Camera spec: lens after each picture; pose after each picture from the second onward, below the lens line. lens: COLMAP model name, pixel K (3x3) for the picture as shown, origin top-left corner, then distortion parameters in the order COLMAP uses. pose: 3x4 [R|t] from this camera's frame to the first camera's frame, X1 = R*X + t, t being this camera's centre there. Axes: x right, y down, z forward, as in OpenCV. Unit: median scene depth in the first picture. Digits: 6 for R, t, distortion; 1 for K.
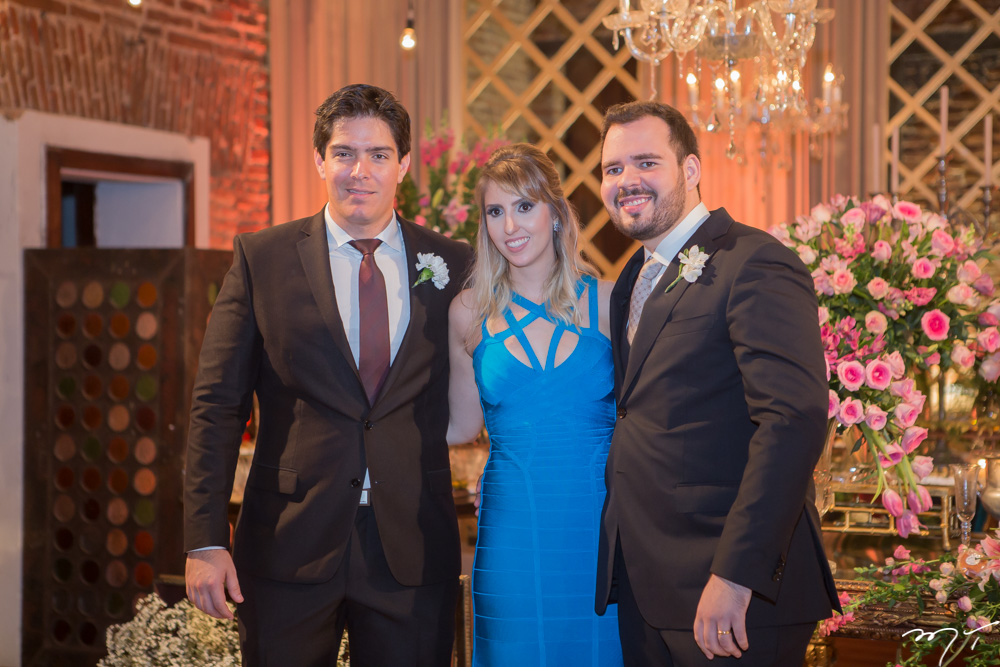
lens RADIAL K [[1934.6, 0, 482.3], [0, 1934.6, 321.8], [0, 0, 1]] dist [0.226672, 0.000000]
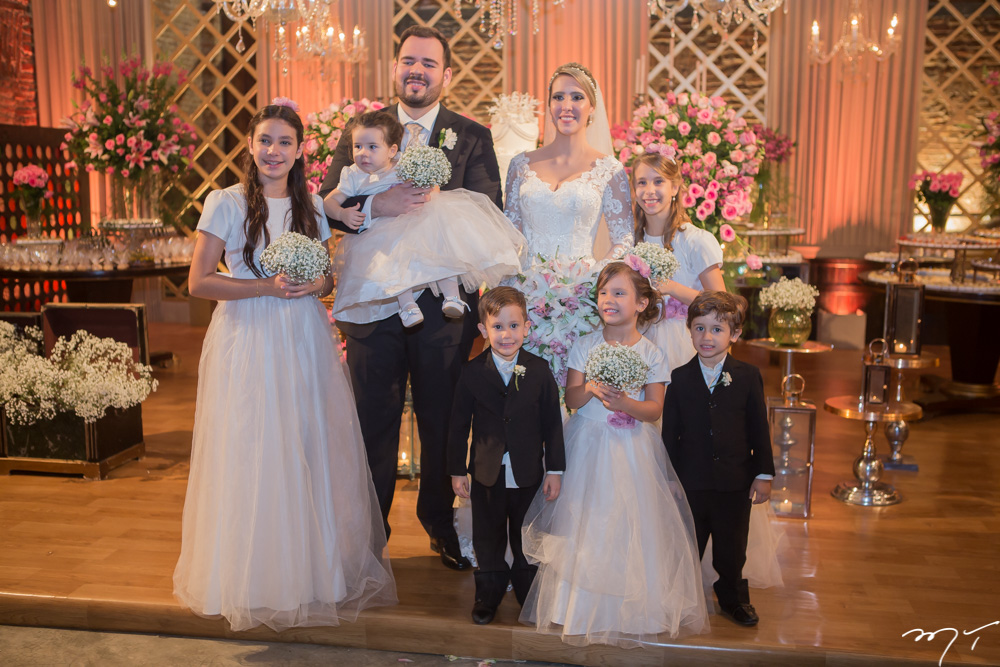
lens RADIAL K [[1113.8, 0, 501.8], [0, 1113.8, 330.9], [0, 0, 1]] dist [-0.011825, 0.000000]
pose [[0.964799, -0.035924, 0.260523, 0.027457], [-0.001387, 0.989917, 0.141640, 0.003573], [-0.262984, -0.137016, 0.955021, -0.064022]]
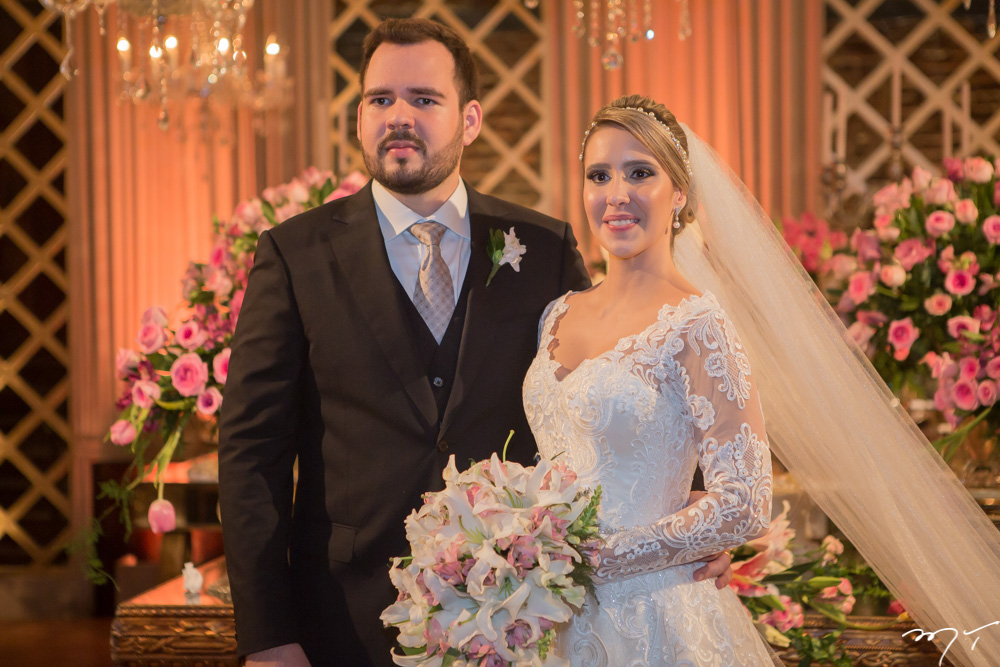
lens RADIAL K [[1934.6, 0, 513.2], [0, 1934.6, 336.5], [0, 0, 1]] dist [0.226672, 0.000000]
pose [[0.956237, -0.015563, 0.292178, 0.012241], [0.010813, 0.999782, 0.017865, -0.002575], [-0.292393, -0.013924, 0.956197, 0.068153]]
